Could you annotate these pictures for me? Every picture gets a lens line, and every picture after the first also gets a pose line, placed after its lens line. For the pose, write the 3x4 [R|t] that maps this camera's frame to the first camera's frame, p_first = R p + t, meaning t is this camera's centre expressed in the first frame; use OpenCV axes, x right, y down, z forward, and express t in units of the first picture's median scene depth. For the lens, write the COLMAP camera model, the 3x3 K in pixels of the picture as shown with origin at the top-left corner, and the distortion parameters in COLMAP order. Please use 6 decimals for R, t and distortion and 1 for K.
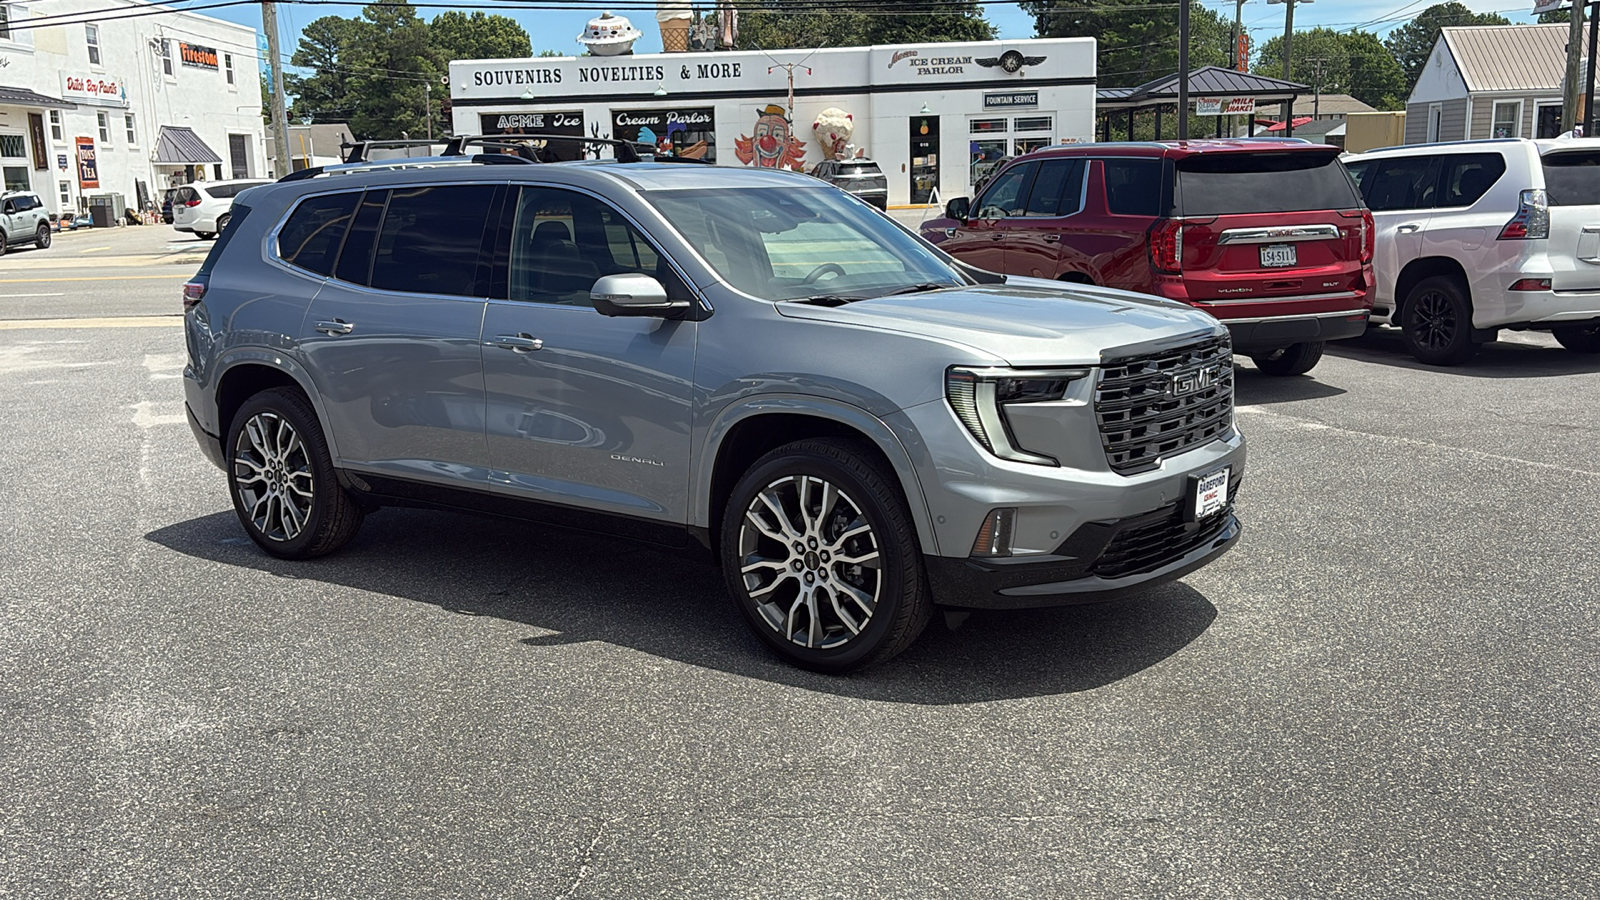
lens RADIAL K [[1498.4, 0, 766.9], [0, 1498.4, 454.4], [0, 0, 1]] dist [0.094009, -0.149312]
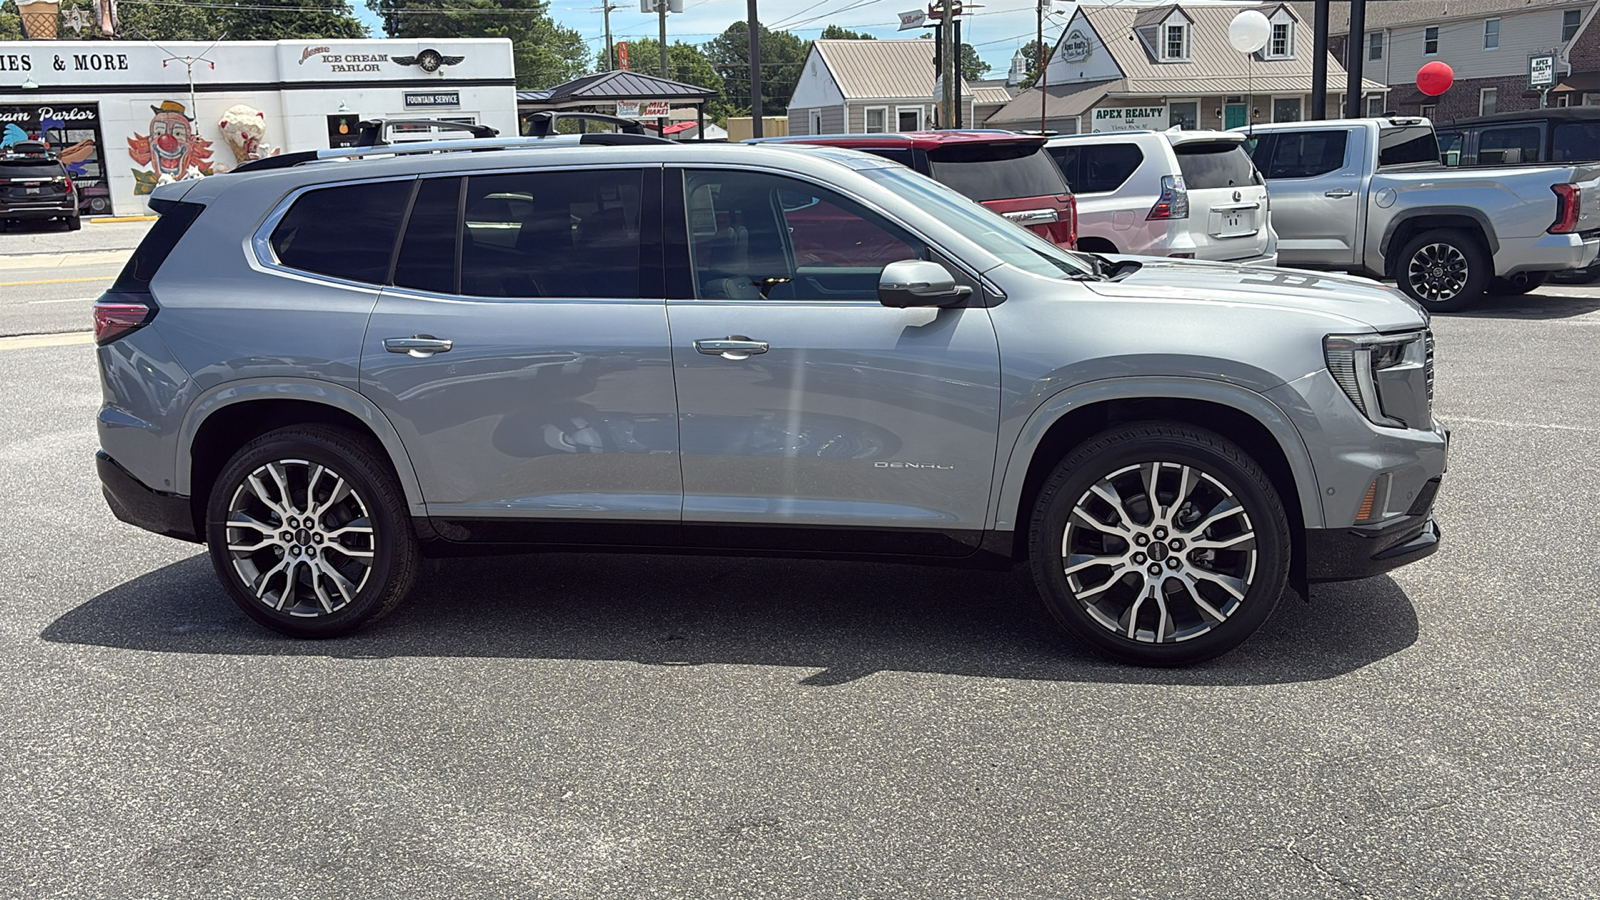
lens RADIAL K [[1506.4, 0, 762.5], [0, 1506.4, 452.7], [0, 0, 1]] dist [0.032722, -0.011031]
pose [[0.907422, -0.087179, 0.411077, -0.067331], [0.088921, 0.995927, 0.014924, -0.003193], [-0.410704, 0.023011, 0.911478, 0.026672]]
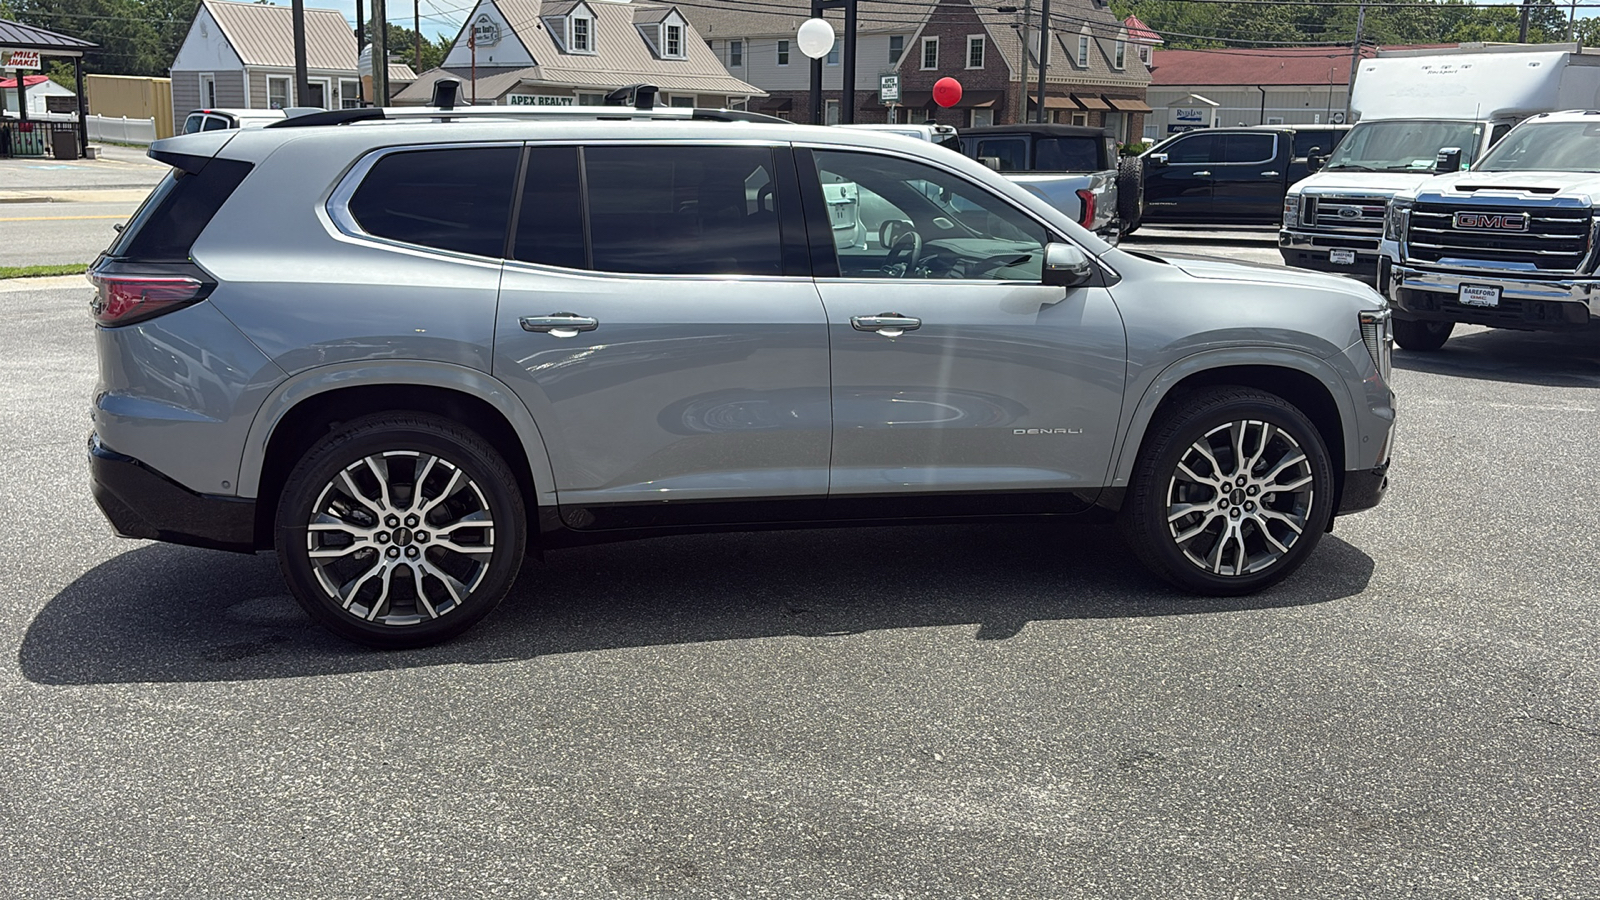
lens RADIAL K [[1504.3, 0, 800.0], [0, 1504.3, 450.0], [0, 0, 1]] dist [0.037119, 0.000647]
pose [[0.632334, -0.123007, 0.764868, -0.118050], [0.109362, 0.991600, 0.069058, -0.008756], [-0.766938, 0.039980, 0.640475, 0.061407]]
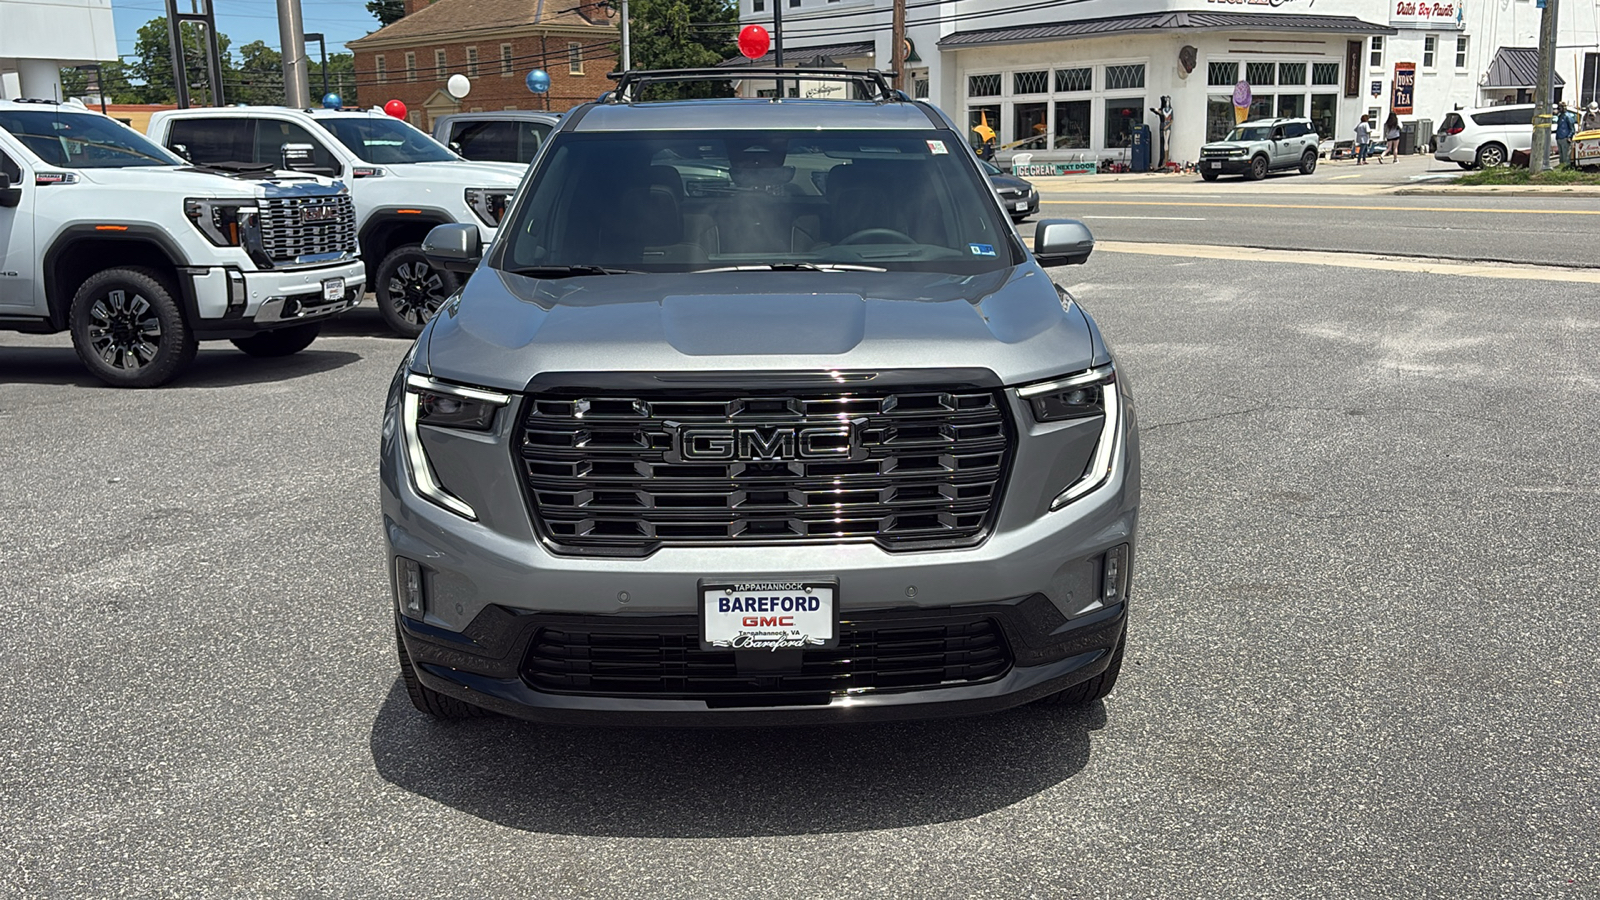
lens RADIAL K [[1504.3, 0, 800.0], [0, 1504.3, 450.0], [0, 0, 1]] dist [0.037119, 0.000647]
pose [[0.642991, 0.172941, -0.746092, 0.091051], [-0.138966, 0.984346, 0.108405, -0.013829], [0.753161, 0.033978, 0.656958, 0.068190]]
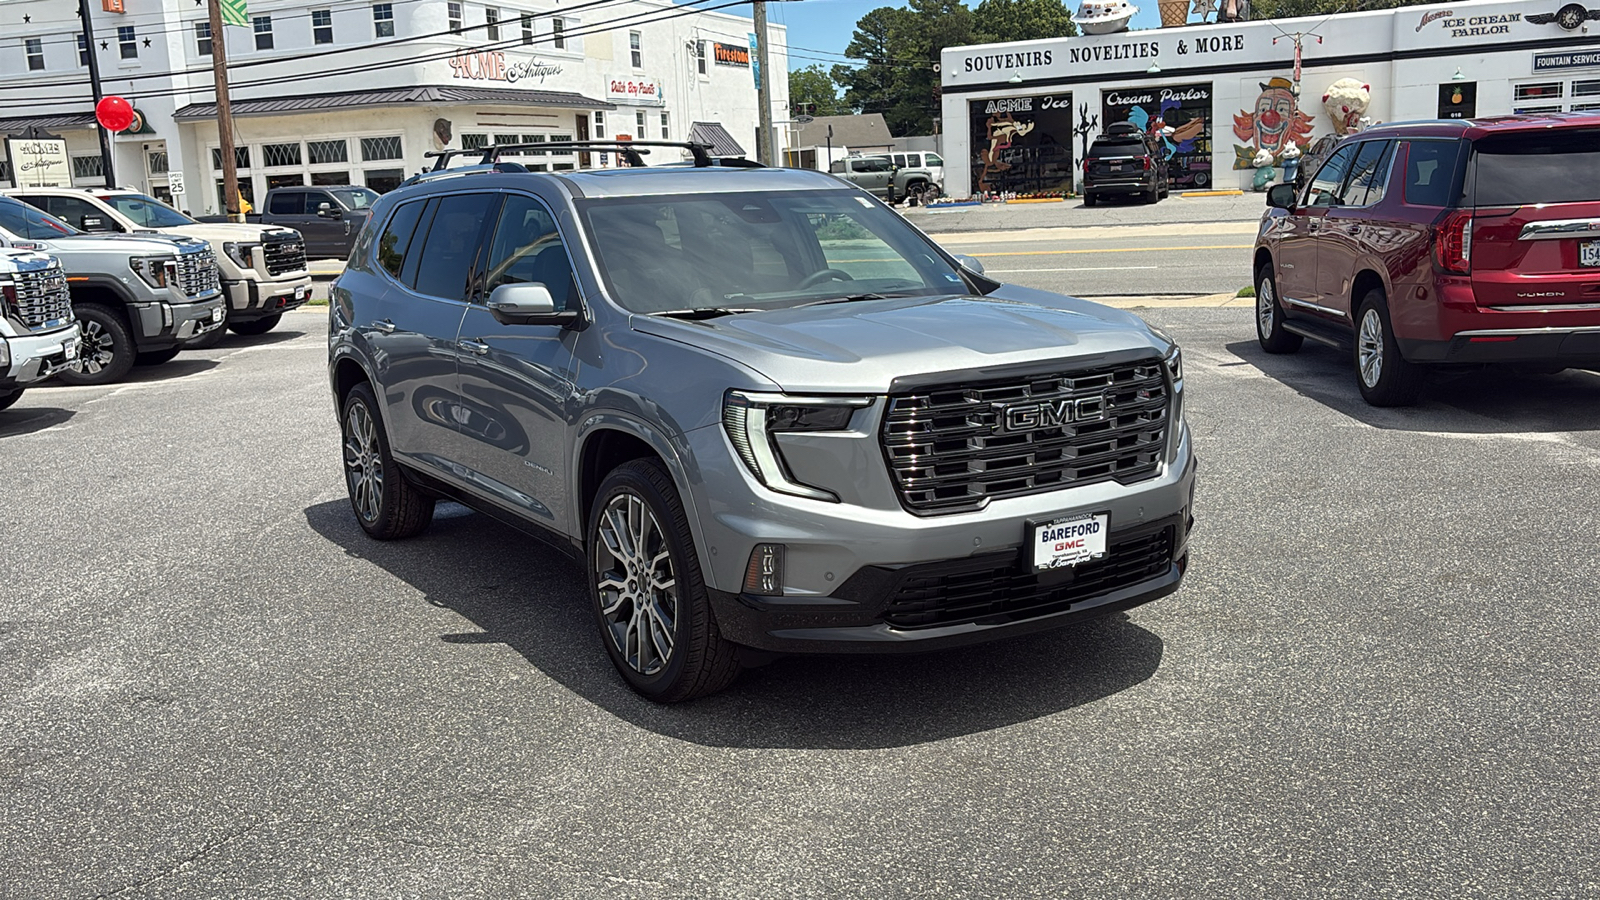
lens RADIAL K [[1506.4, 0, 762.5], [0, 1506.4, 452.7], [0, 0, 1]] dist [0.032722, -0.011031]
pose [[0.933614, 0.049822, -0.354800, 0.051215], [-0.046164, 0.998757, 0.018773, -0.004026], [0.355294, -0.001147, 0.934754, 0.013655]]
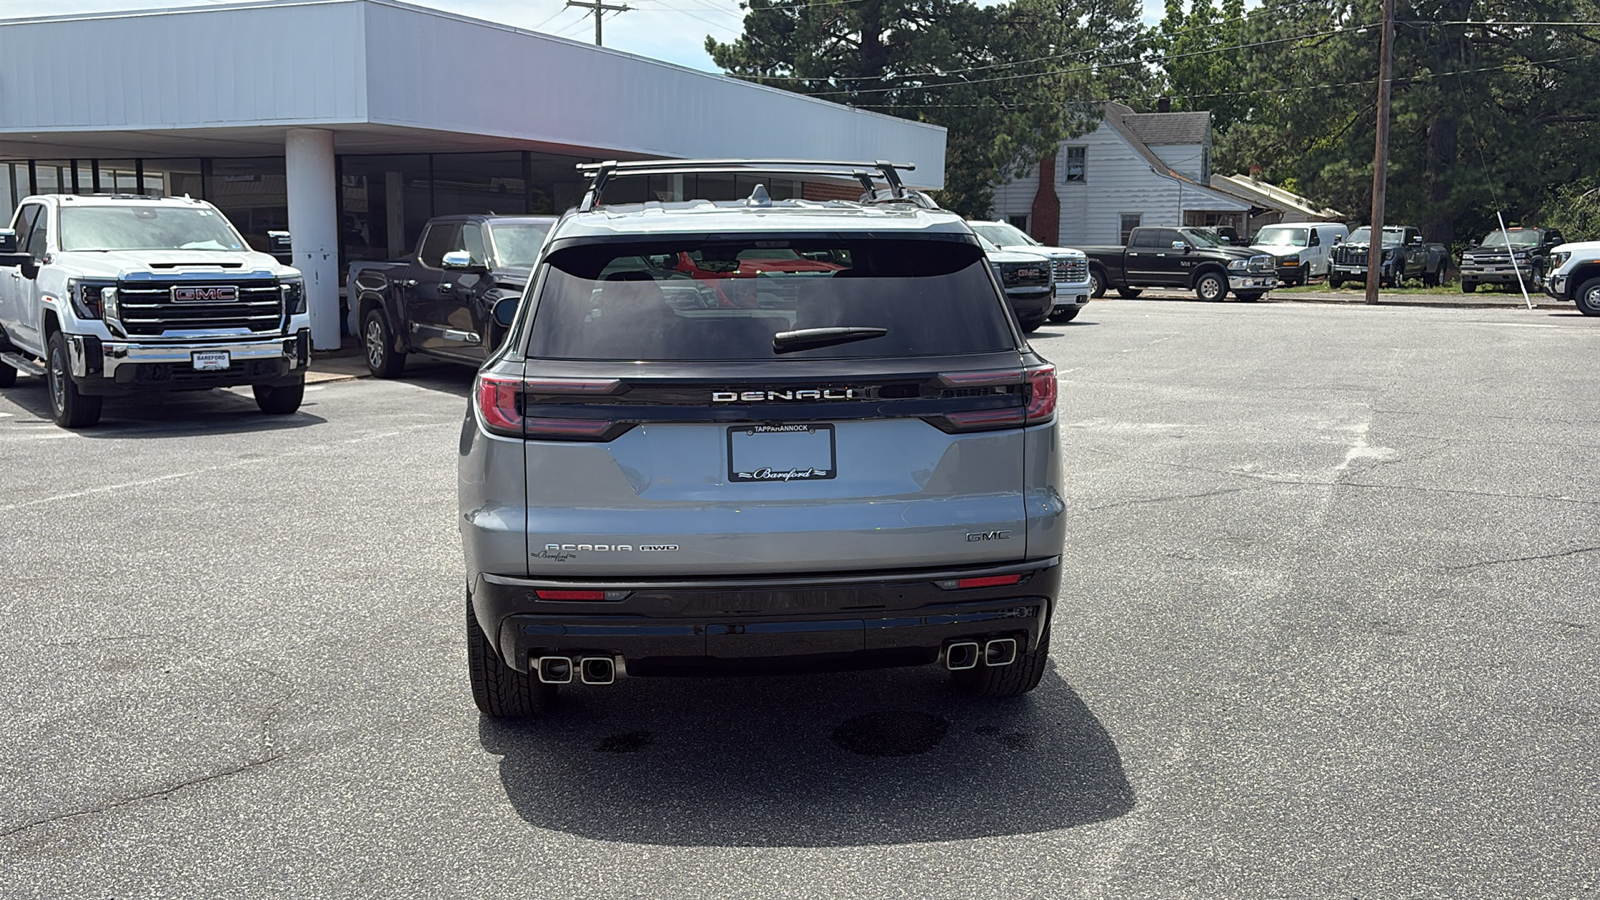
lens RADIAL K [[1504.3, 0, 800.0], [0, 1504.3, 450.0], [0, 0, 1]] dist [0.037119, 0.000647]
pose [[-0.695297, -0.073812, 0.714922, -0.125809], [0.149414, 0.958136, 0.244236, -0.040911], [-0.703020, 0.276636, -0.655160, 0.248353]]
